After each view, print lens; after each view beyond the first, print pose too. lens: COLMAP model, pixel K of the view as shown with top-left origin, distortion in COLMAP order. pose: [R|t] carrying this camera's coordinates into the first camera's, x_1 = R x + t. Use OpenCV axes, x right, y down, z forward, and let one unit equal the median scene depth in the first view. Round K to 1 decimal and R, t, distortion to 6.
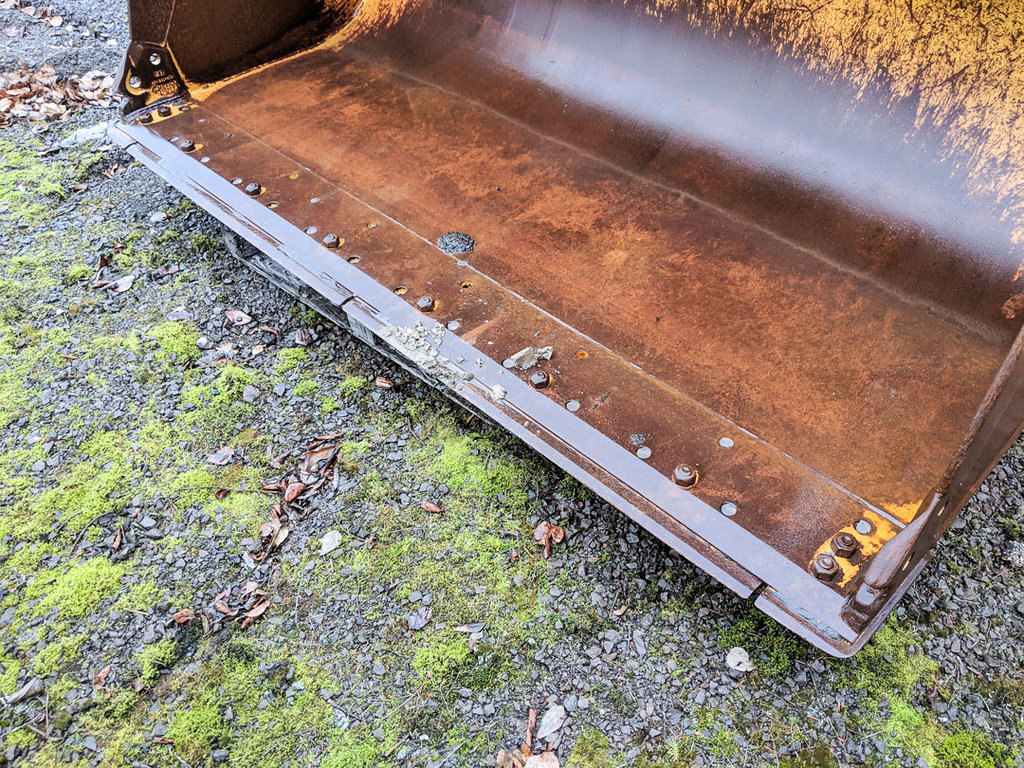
lens RADIAL K [[836.1, 0, 542.4], [0, 836.1, 397.3], [0, 0, 1]] dist [0.050119, -0.090913]
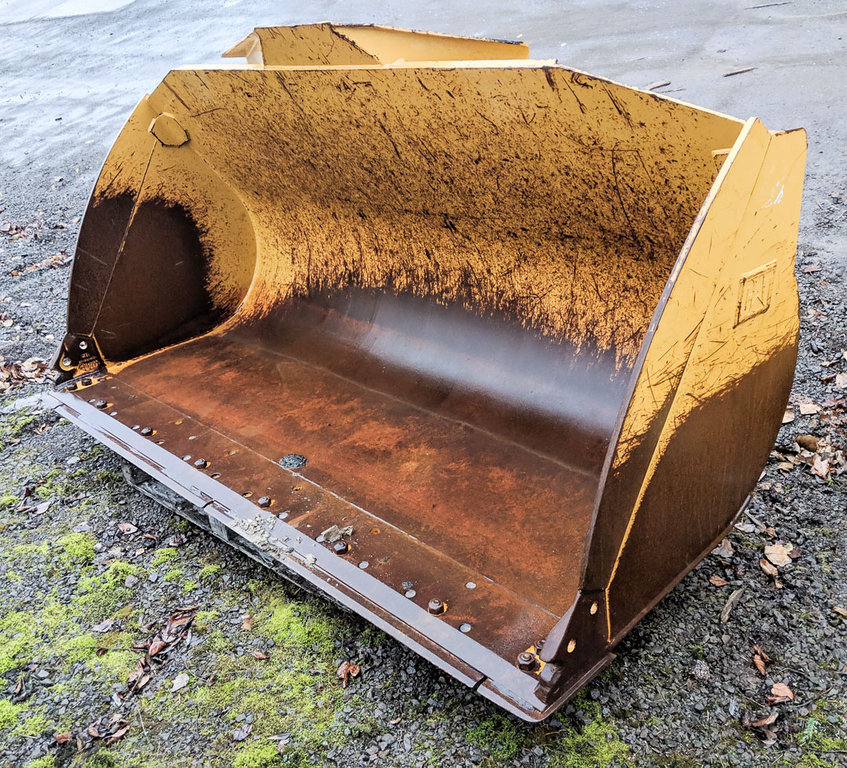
lens RADIAL K [[827.5, 0, 415.0], [0, 827.5, 382.9], [0, 0, 1]] dist [0.023171, 0.000000]
pose [[0.999222, -0.033878, -0.020195, 0.137468], [0.025389, 0.944349, -0.327963, 0.150638], [0.030182, 0.327196, 0.944475, -0.322203]]
